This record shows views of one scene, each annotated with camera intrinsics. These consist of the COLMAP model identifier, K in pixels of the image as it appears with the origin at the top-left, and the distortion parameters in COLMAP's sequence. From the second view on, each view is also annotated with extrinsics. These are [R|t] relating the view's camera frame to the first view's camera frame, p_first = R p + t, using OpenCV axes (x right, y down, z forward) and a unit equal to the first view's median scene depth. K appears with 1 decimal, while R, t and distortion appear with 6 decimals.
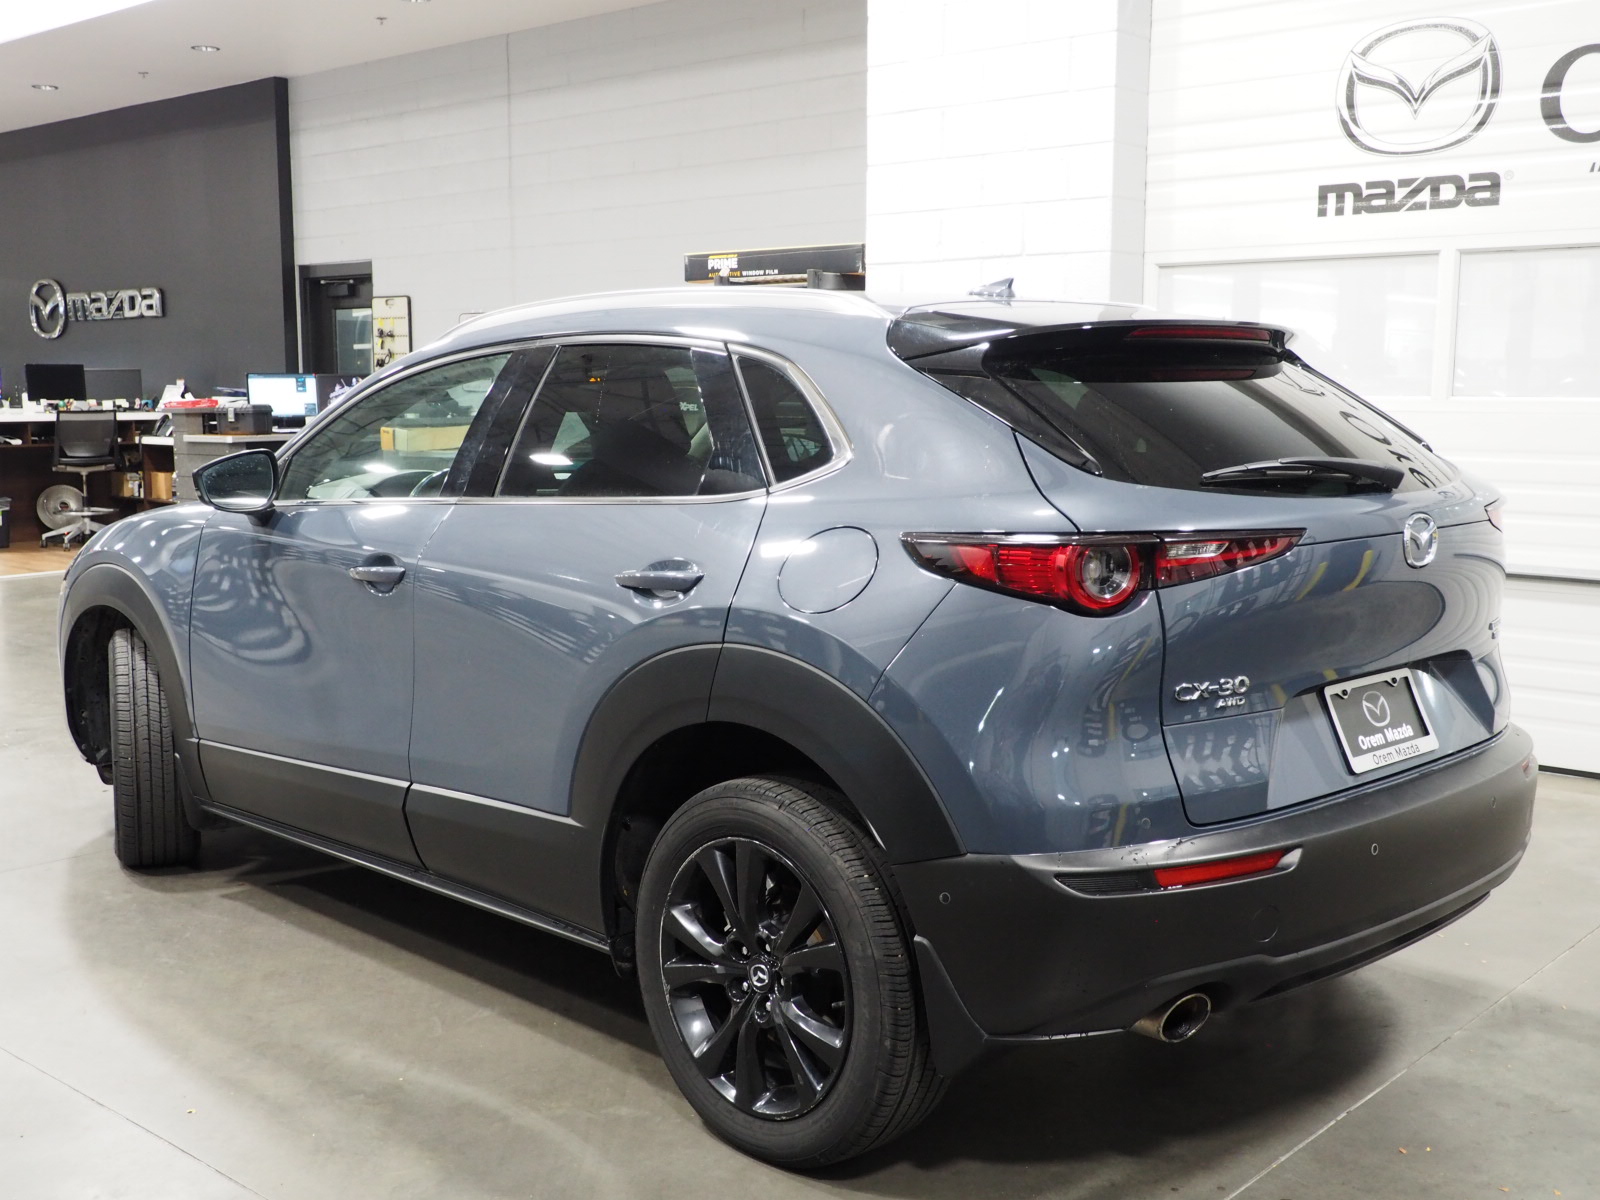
lens RADIAL K [[1842.6, 0, 798.5], [0, 1842.6, 660.2], [0, 0, 1]] dist [0.001066, 0.015536]
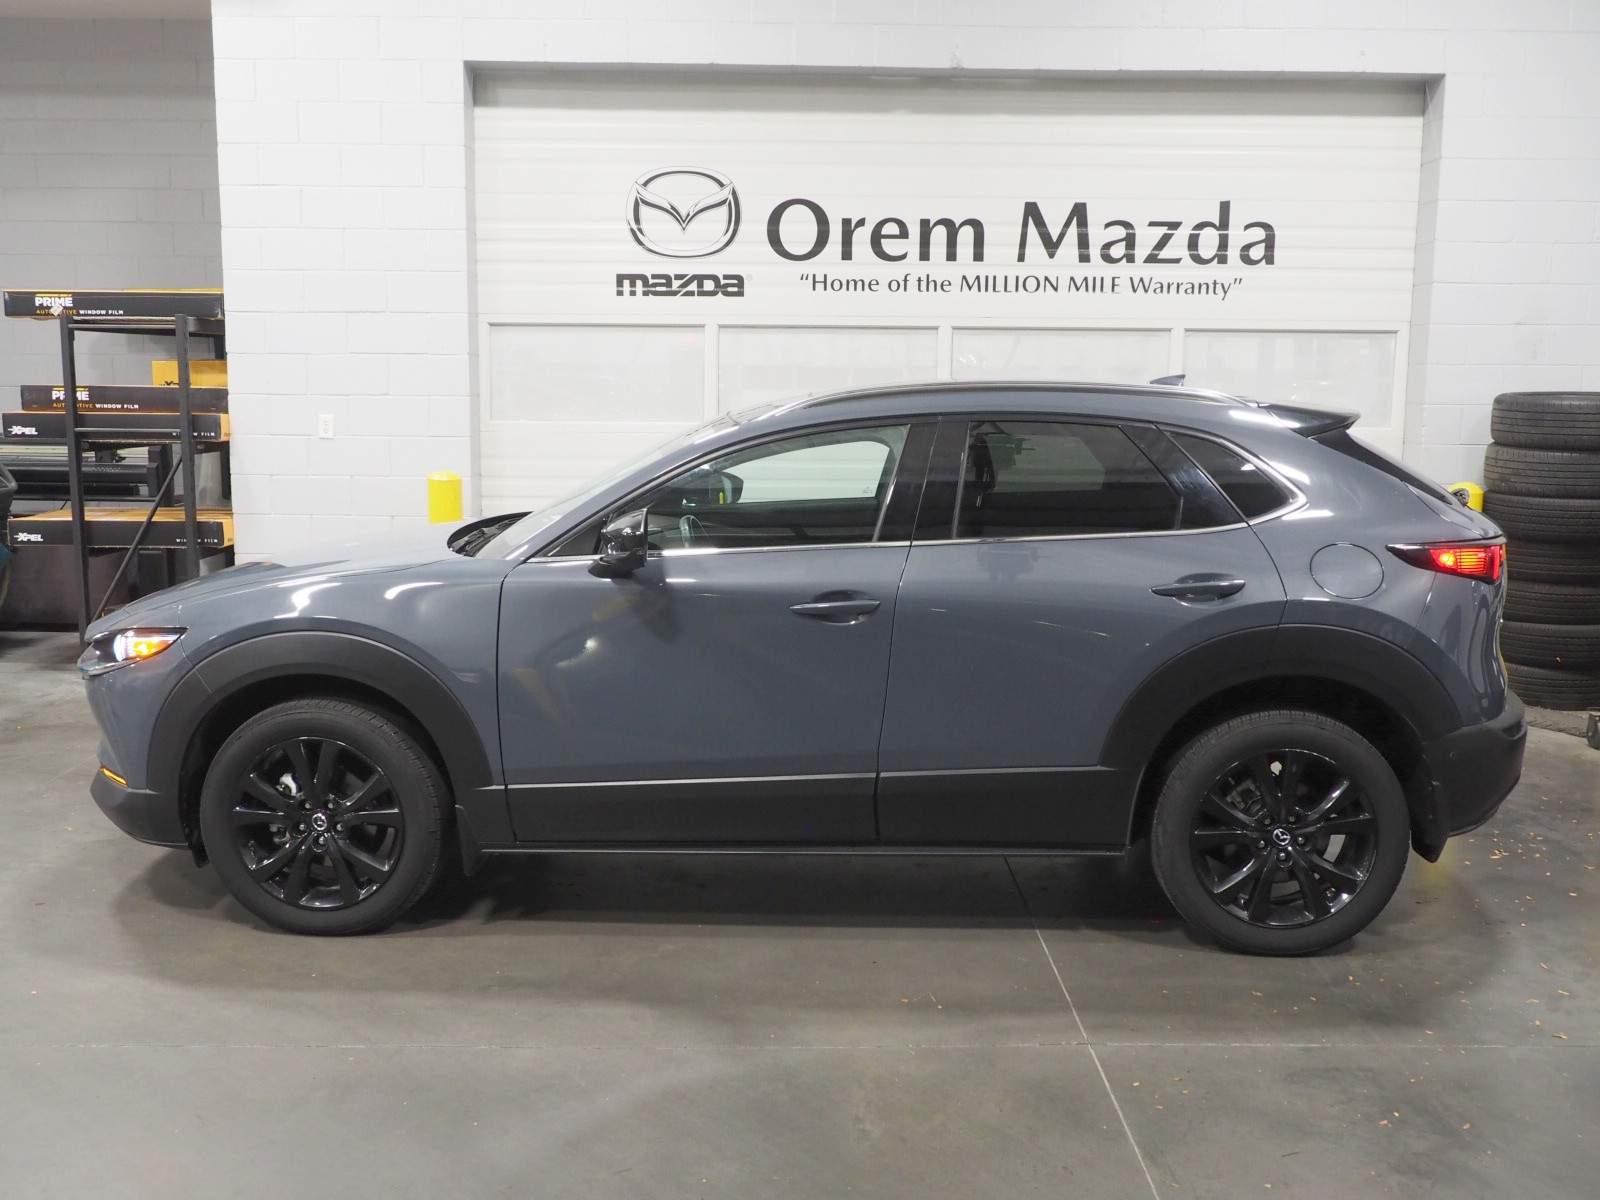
lens RADIAL K [[1364.9, 0, 800.0], [0, 1364.9, 600.0], [0, 0, 1]] dist [-0.000237, 0.002356]
pose [[0.714505, -0.102352, 0.692103, -0.380413], [0.100314, 0.994007, 0.043438, -0.041087], [-0.692402, 0.038391, 0.720490, 0.161534]]
